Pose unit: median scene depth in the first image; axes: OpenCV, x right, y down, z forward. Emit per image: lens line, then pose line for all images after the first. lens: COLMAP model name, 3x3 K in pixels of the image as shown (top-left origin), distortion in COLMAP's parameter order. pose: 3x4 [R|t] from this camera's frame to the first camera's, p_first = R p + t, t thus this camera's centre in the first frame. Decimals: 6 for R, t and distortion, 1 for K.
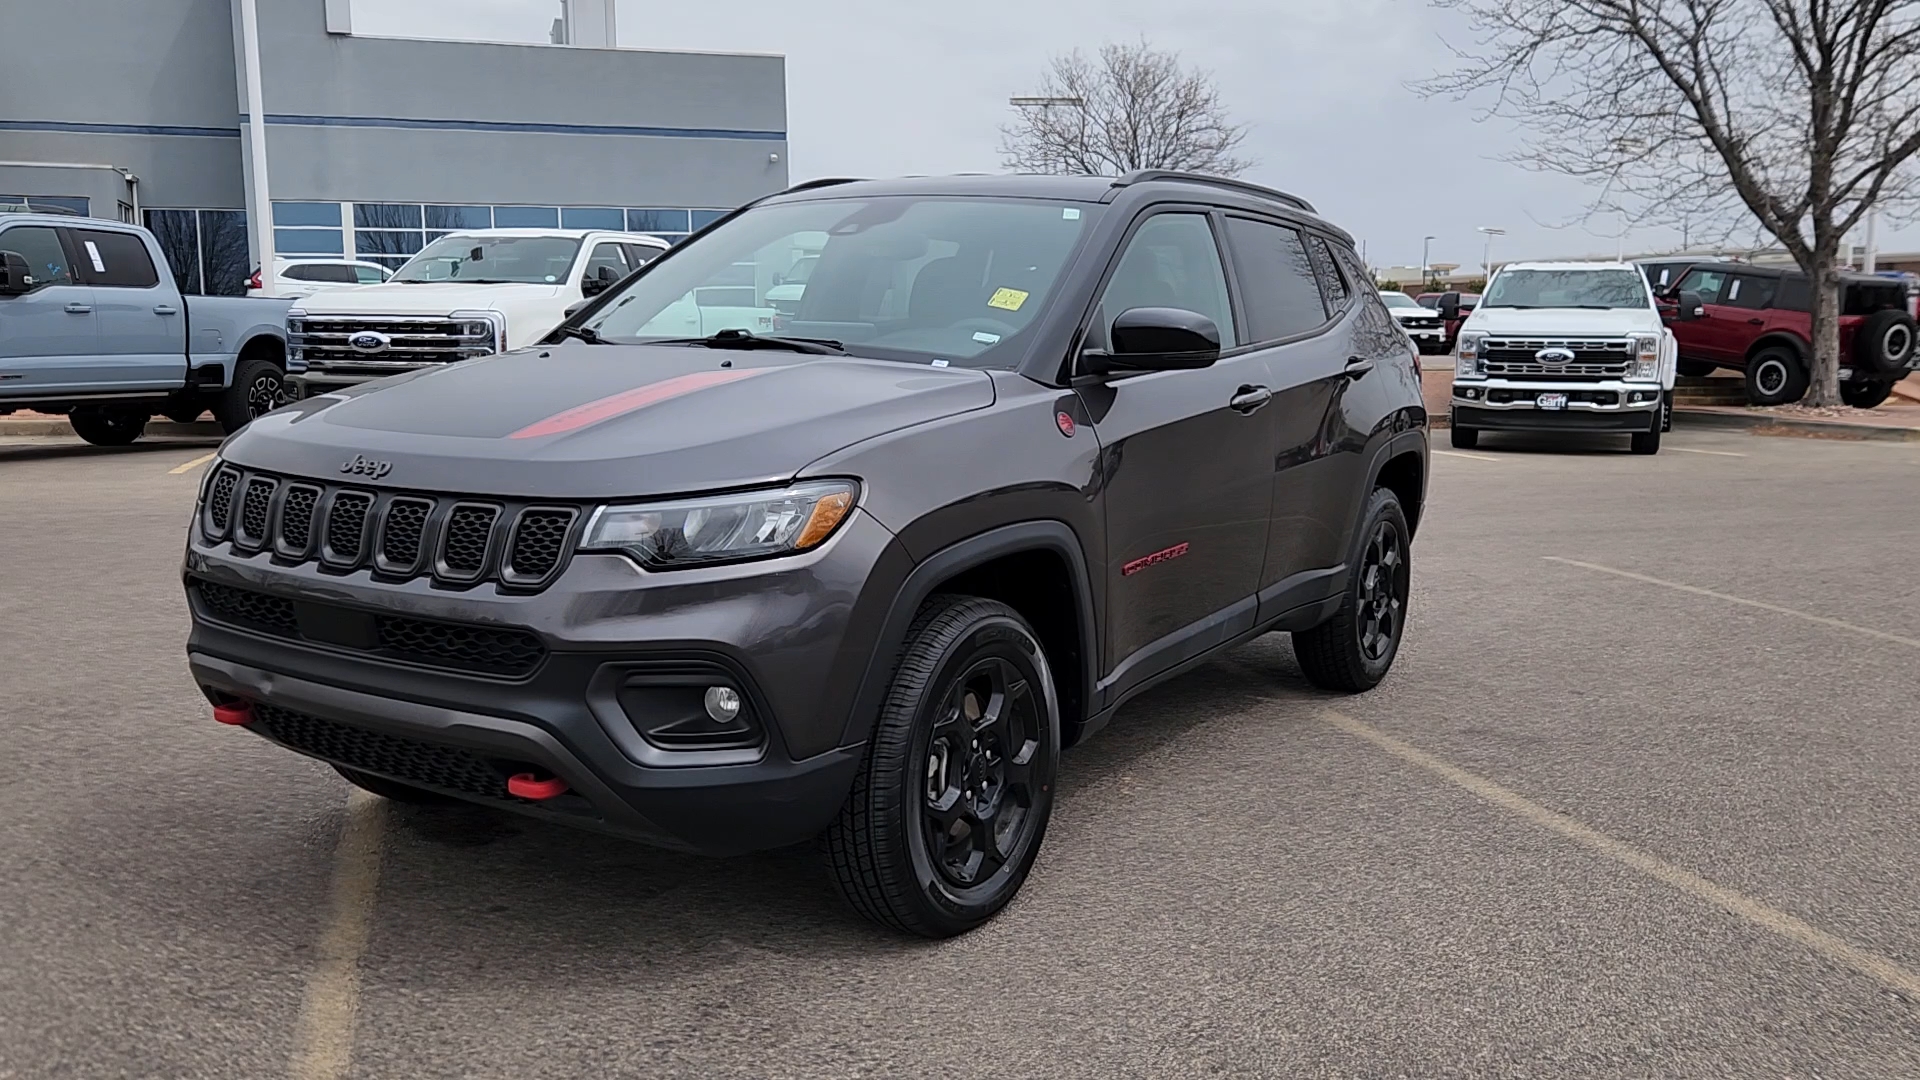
lens RADIAL K [[1627.3, 0, 949.4], [0, 1627.3, 548.0], [0, 0, 1]] dist [0.033260, -0.015275]
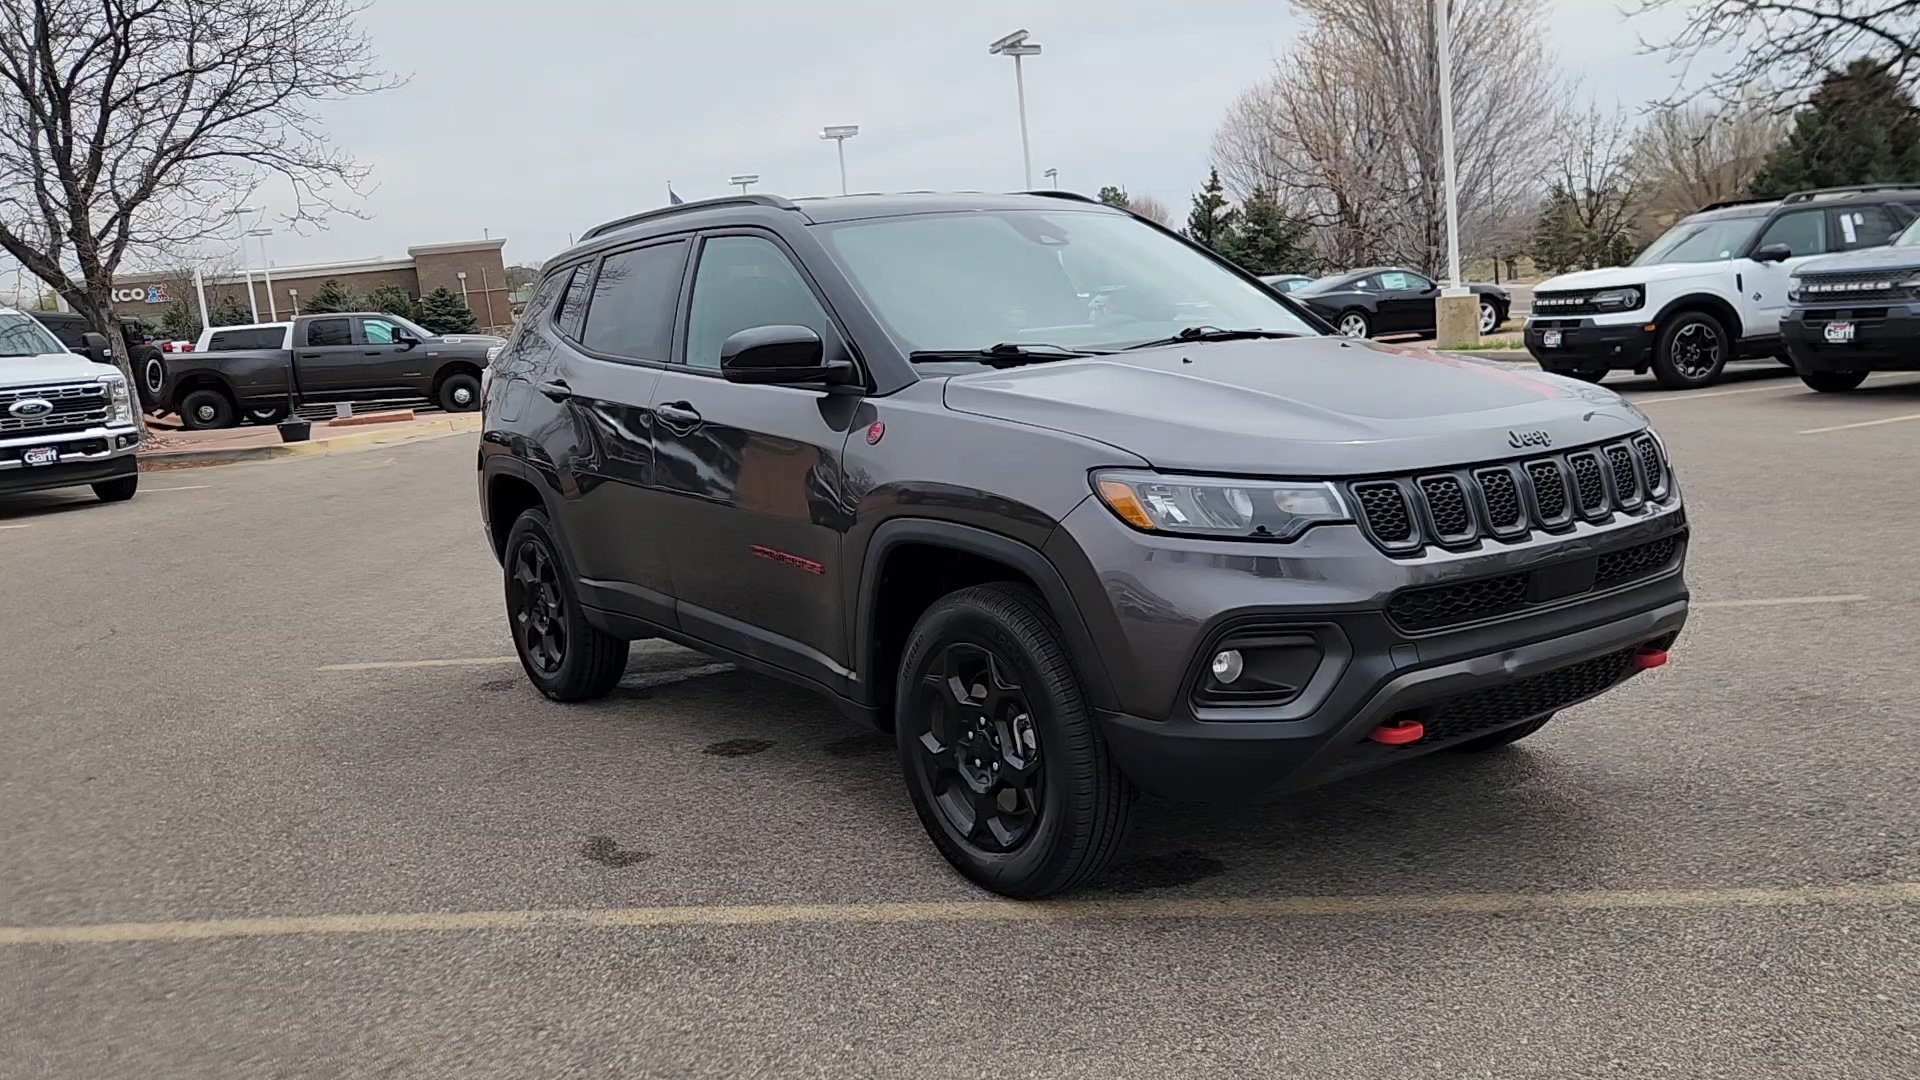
lens RADIAL K [[1627.3, 0, 949.4], [0, 1627.3, 548.0], [0, 0, 1]] dist [0.033260, -0.015275]
pose [[0.379312, -0.178184, 0.907950, -0.325218], [0.204524, 0.973156, 0.105536, -0.037276], [-0.902382, 0.145667, 0.405572, 0.195594]]
